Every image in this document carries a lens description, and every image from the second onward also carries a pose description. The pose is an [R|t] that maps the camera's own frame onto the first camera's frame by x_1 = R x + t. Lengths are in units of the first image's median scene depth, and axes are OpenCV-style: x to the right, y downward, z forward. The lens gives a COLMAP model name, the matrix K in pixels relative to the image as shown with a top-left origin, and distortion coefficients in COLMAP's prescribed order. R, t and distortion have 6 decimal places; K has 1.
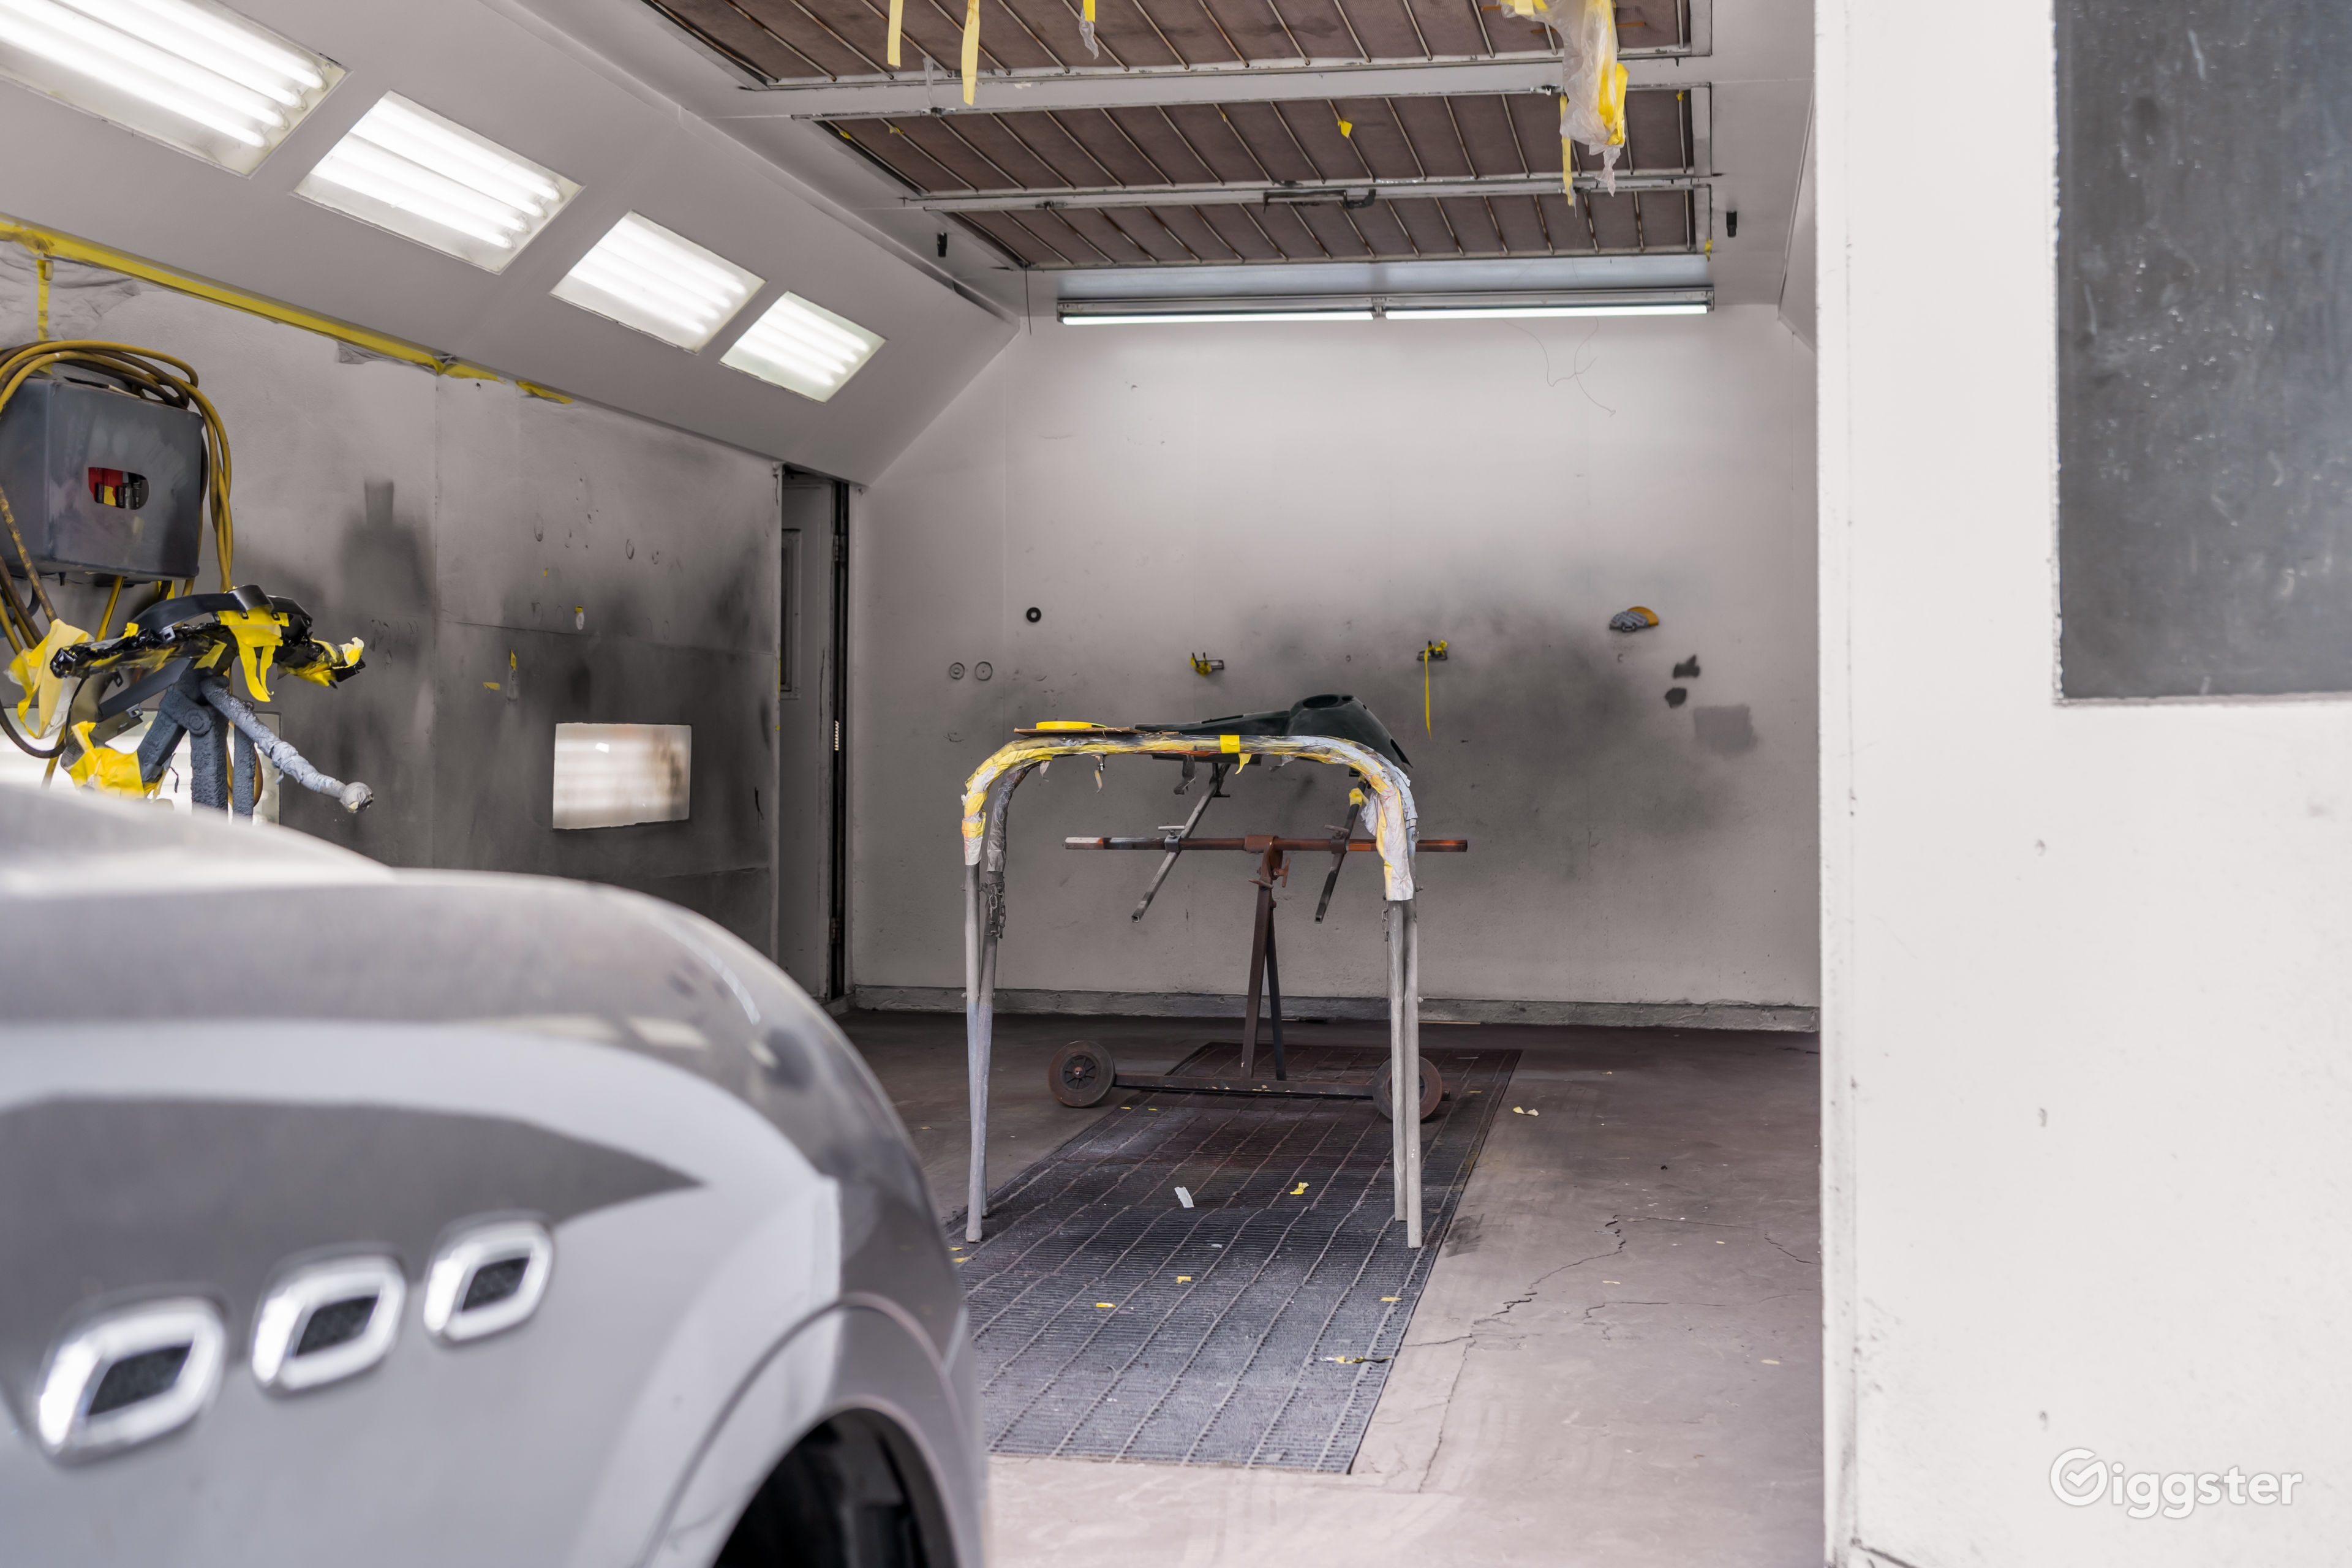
lens RADIAL K [[2936.6, 0, 1163.2], [0, 2936.6, 679.6], [0, 0, 1]] dist [-0.009286, 0.041106]
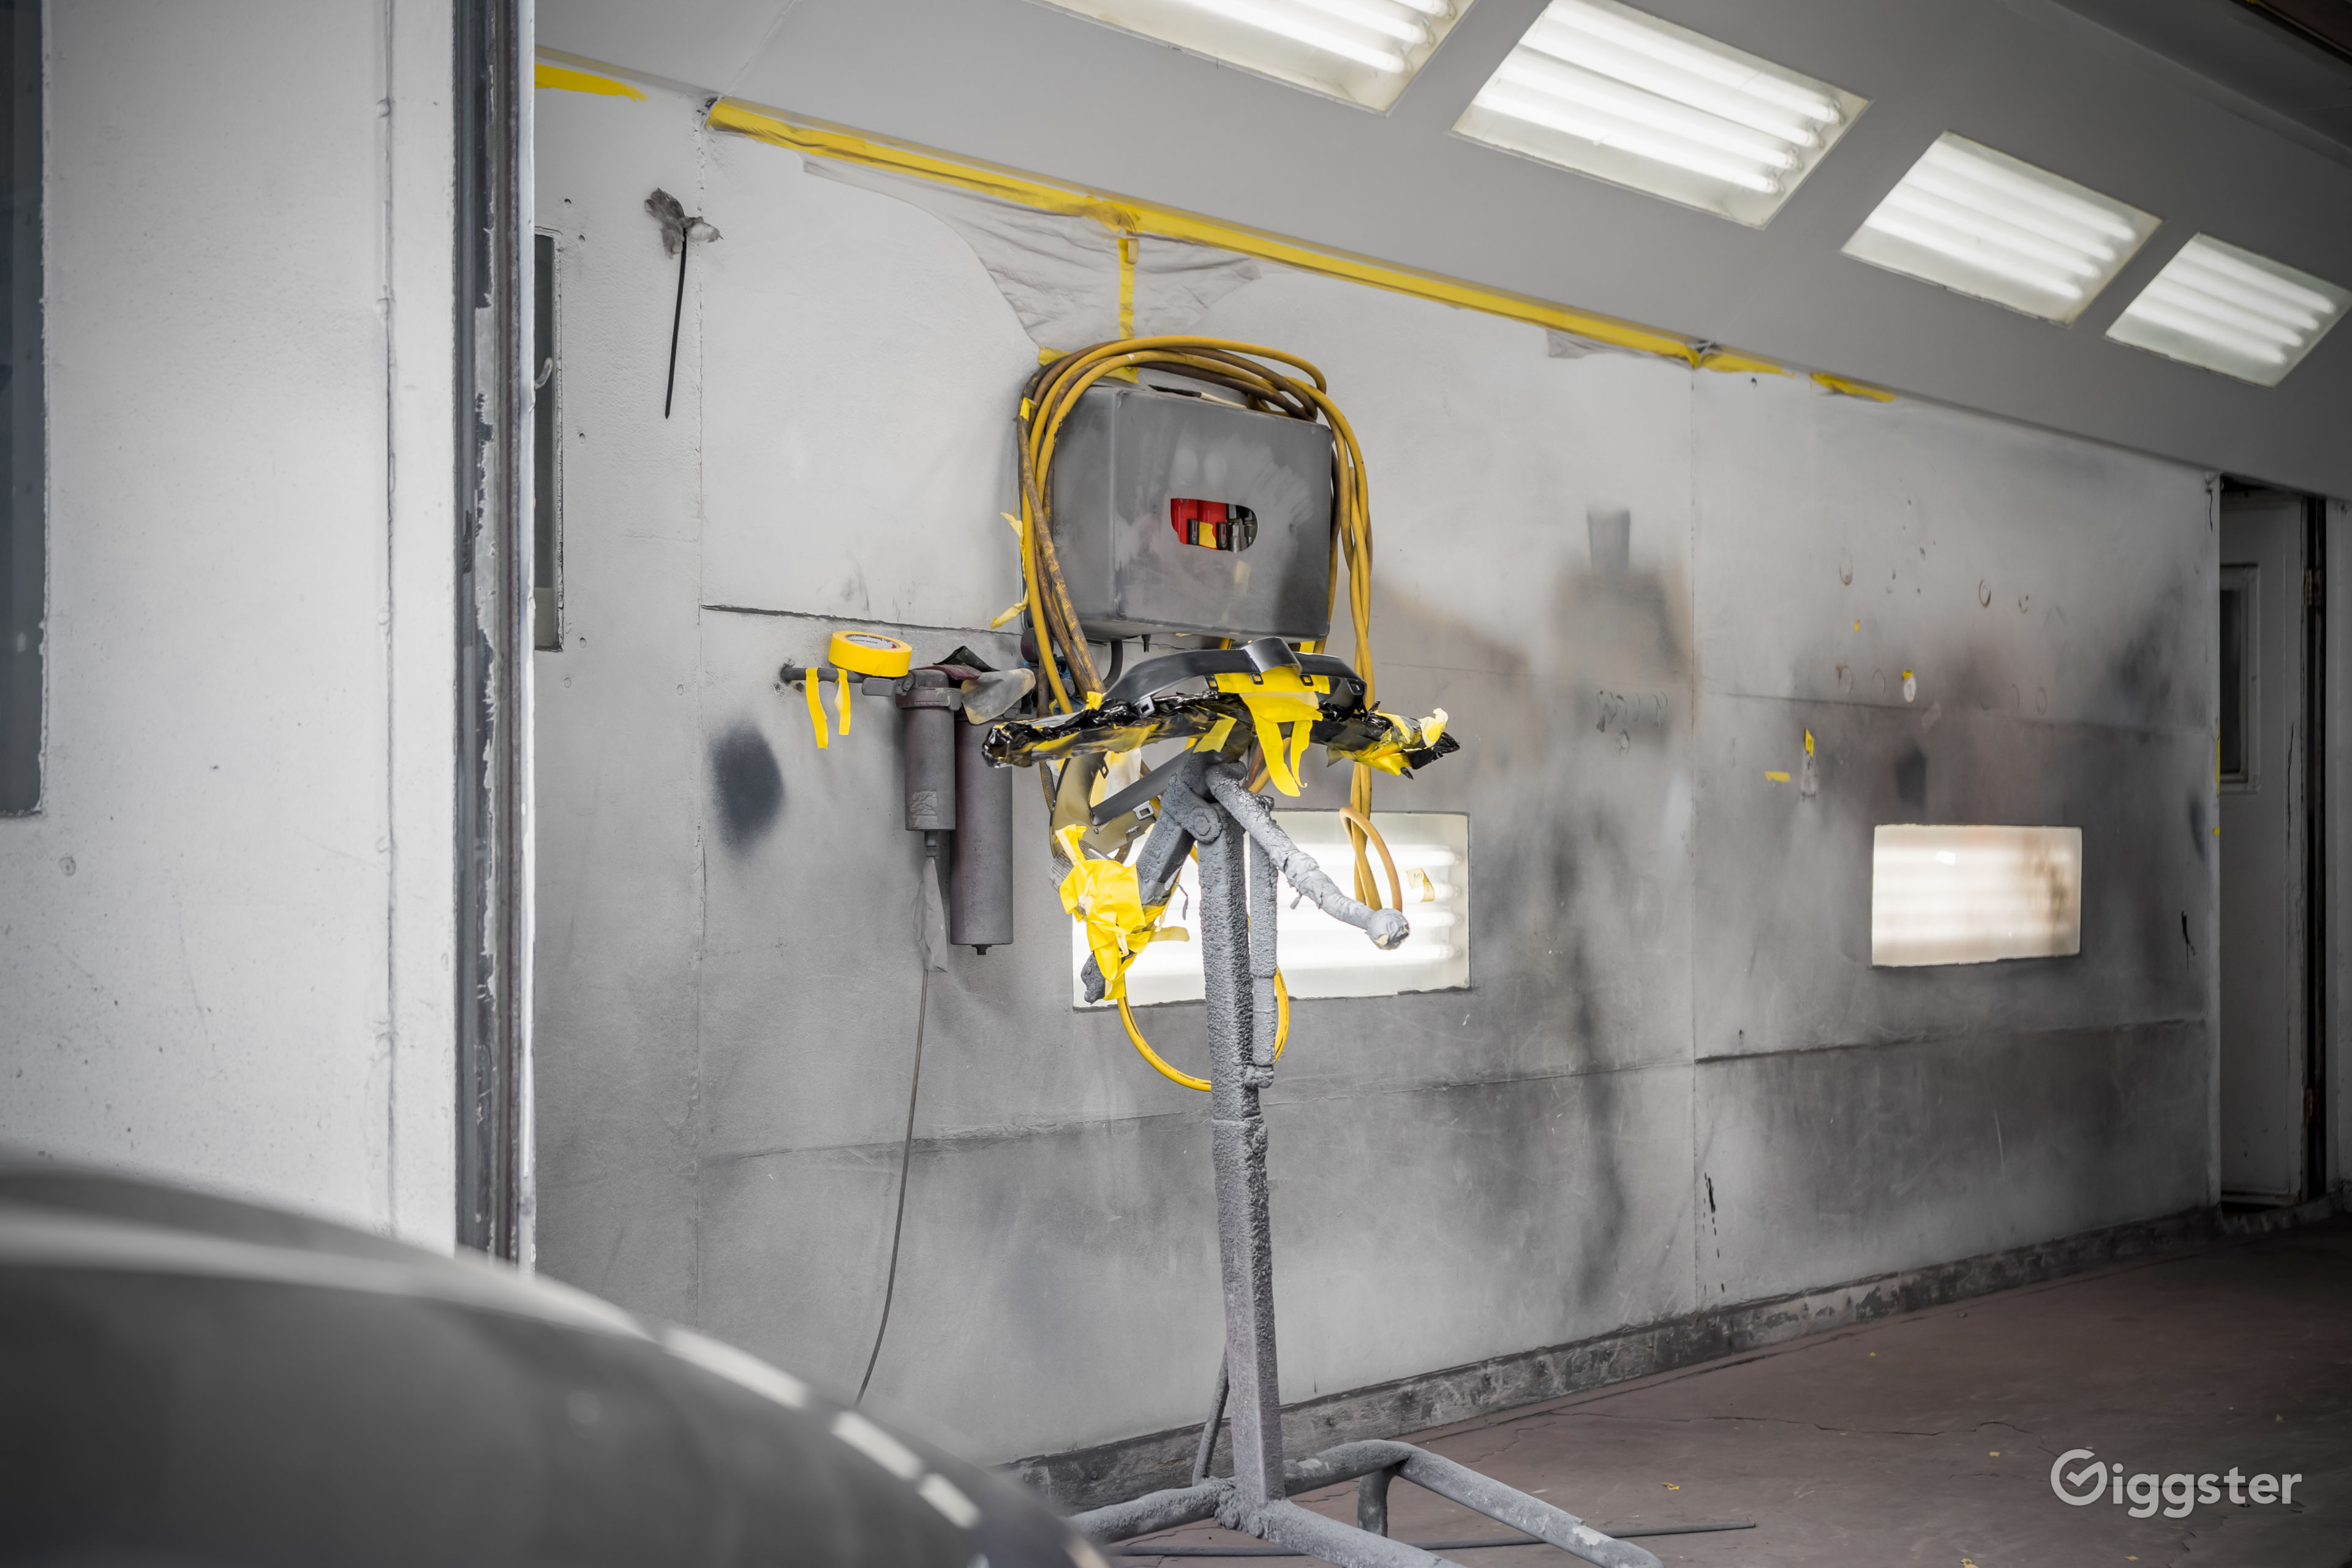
lens RADIAL K [[3489.0, 0, 1176.0], [0, 3489.0, 784.0], [0, 0, 1]] dist [0.010573, 0.020060]
pose [[0.895579, -0.008749, -0.444817, 0.036700], [0.009840, 0.999952, 0.000144, 0.002600], [0.444795, -0.004506, 0.895621, 0.135574]]
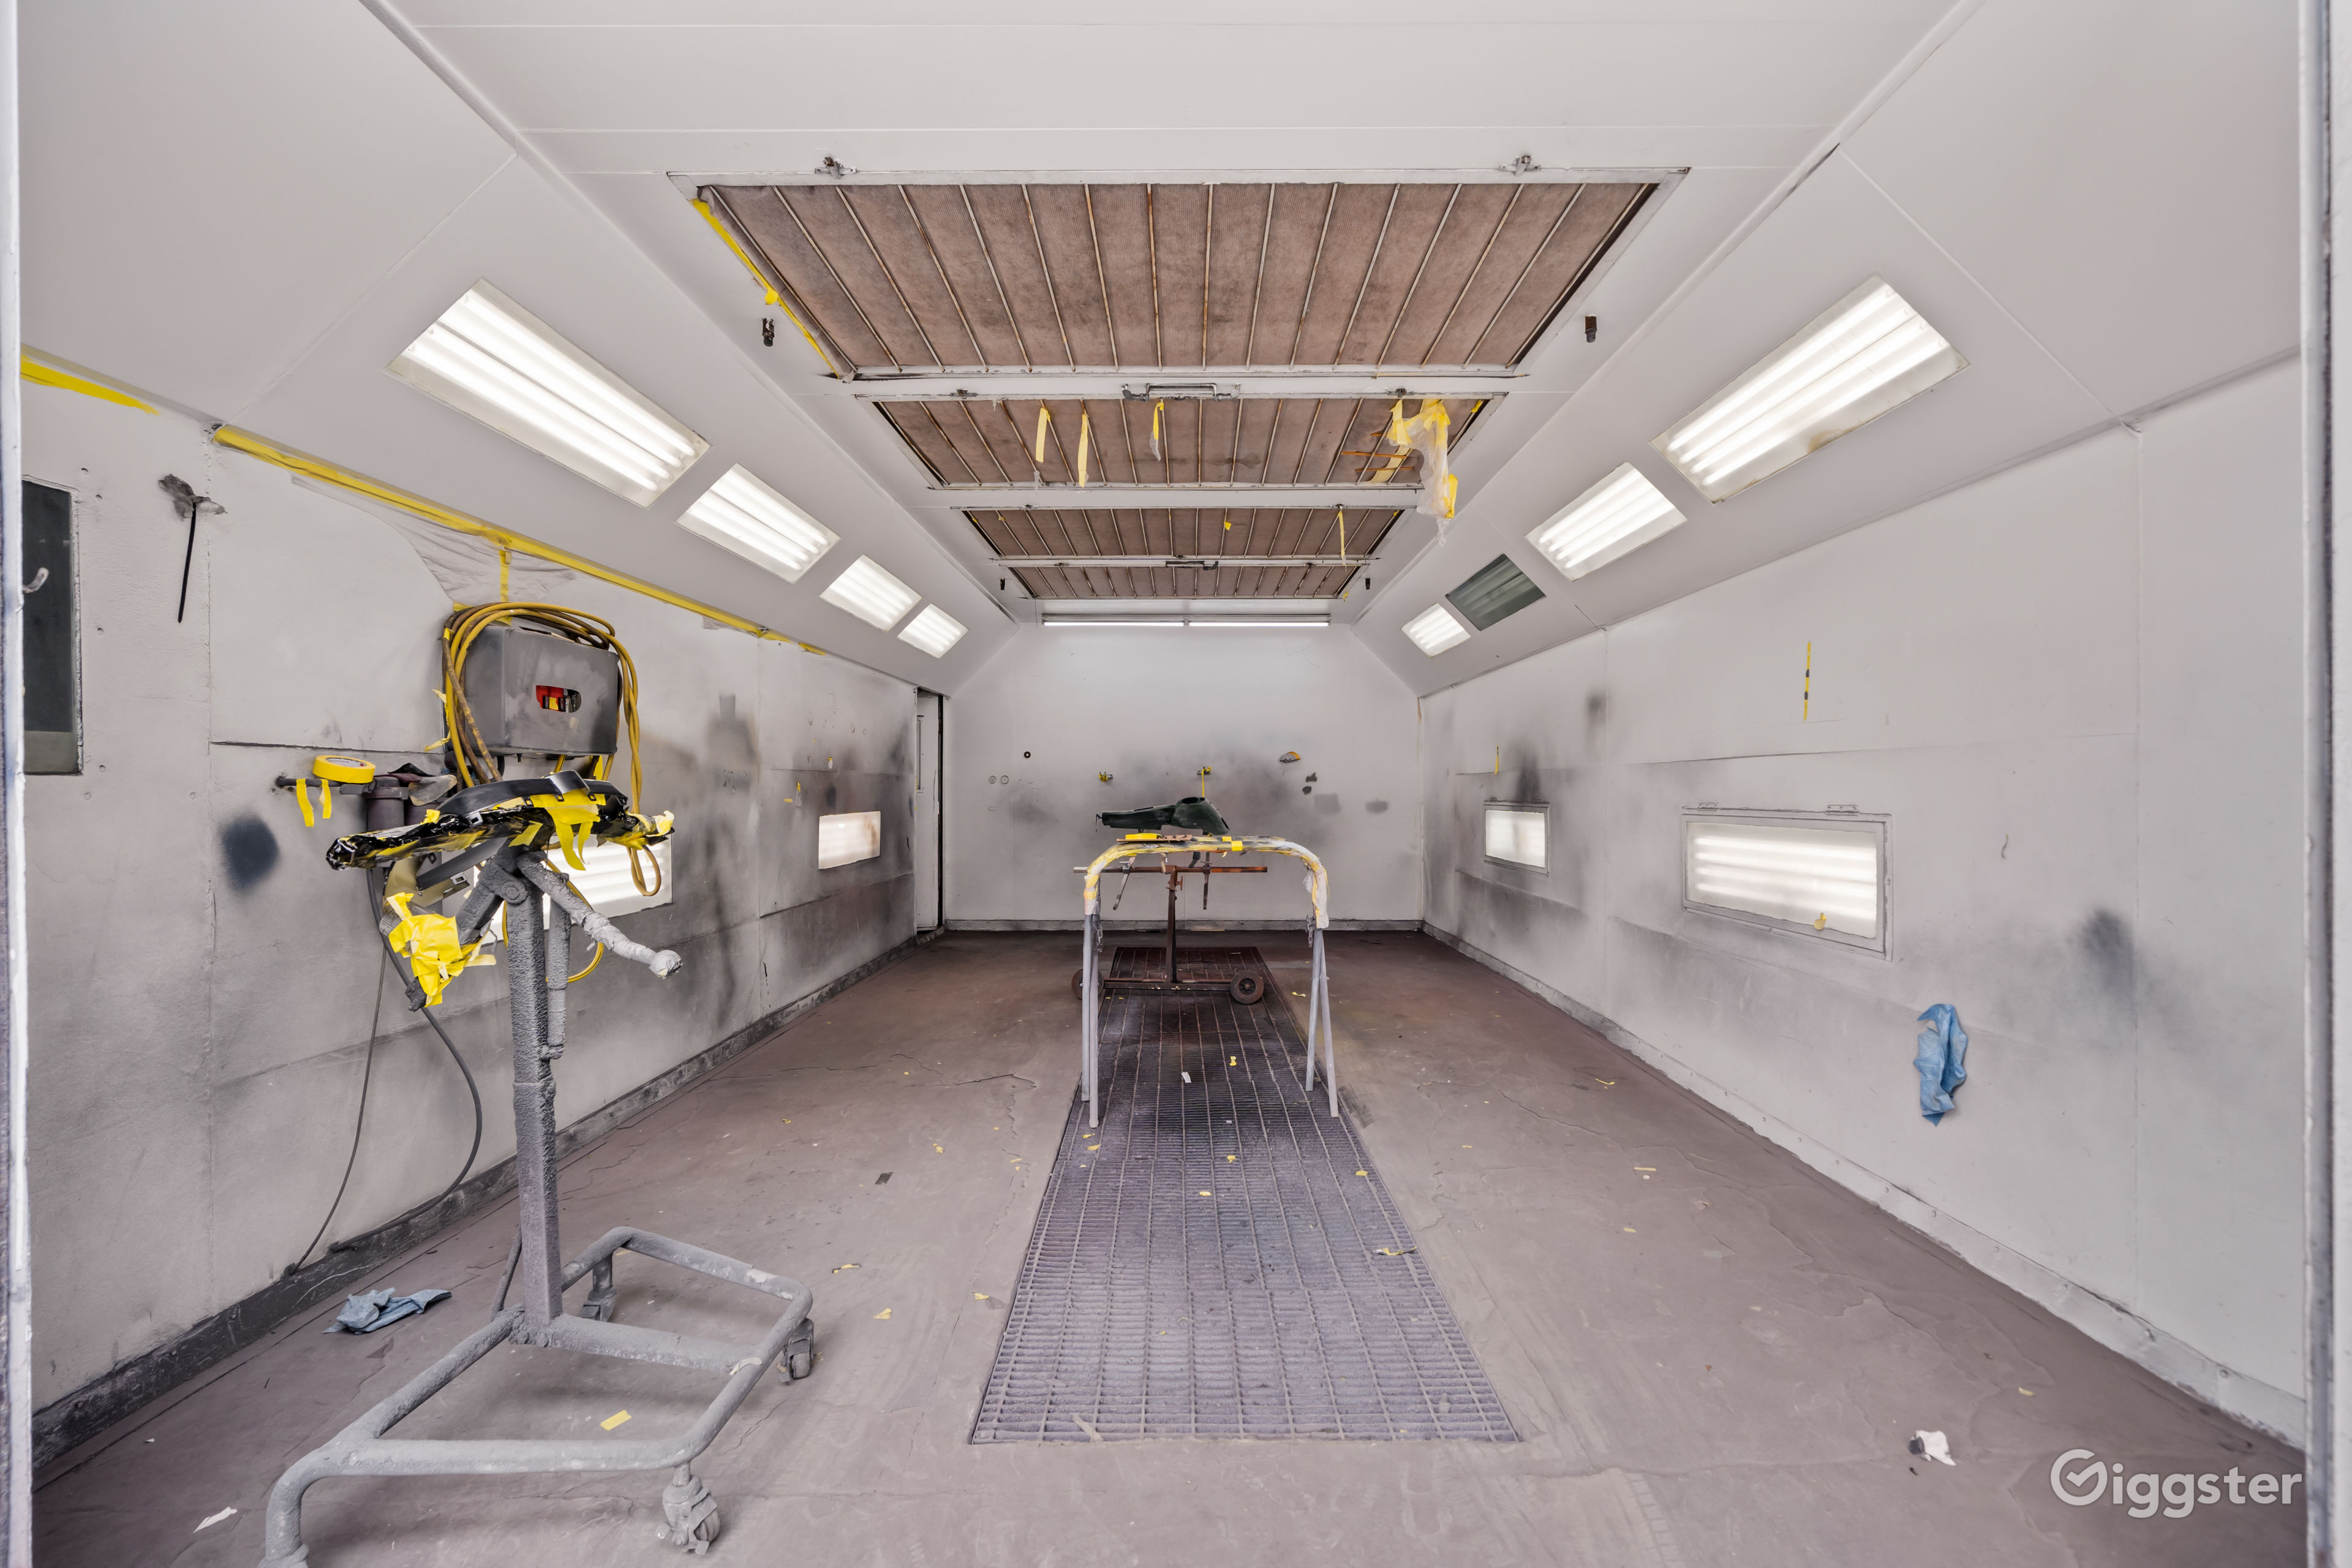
lens RADIAL K [[1006.4, 0, 1176.0], [0, 1006.4, 784.0], [0, 0, 1]] dist [0.000719, 0.000626]
pose [[0.984860, -0.005336, 0.173271, -0.101487], [0.001563, 0.999759, 0.021906, -0.025222], [-0.173346, -0.021304, 0.984630, 0.334757]]
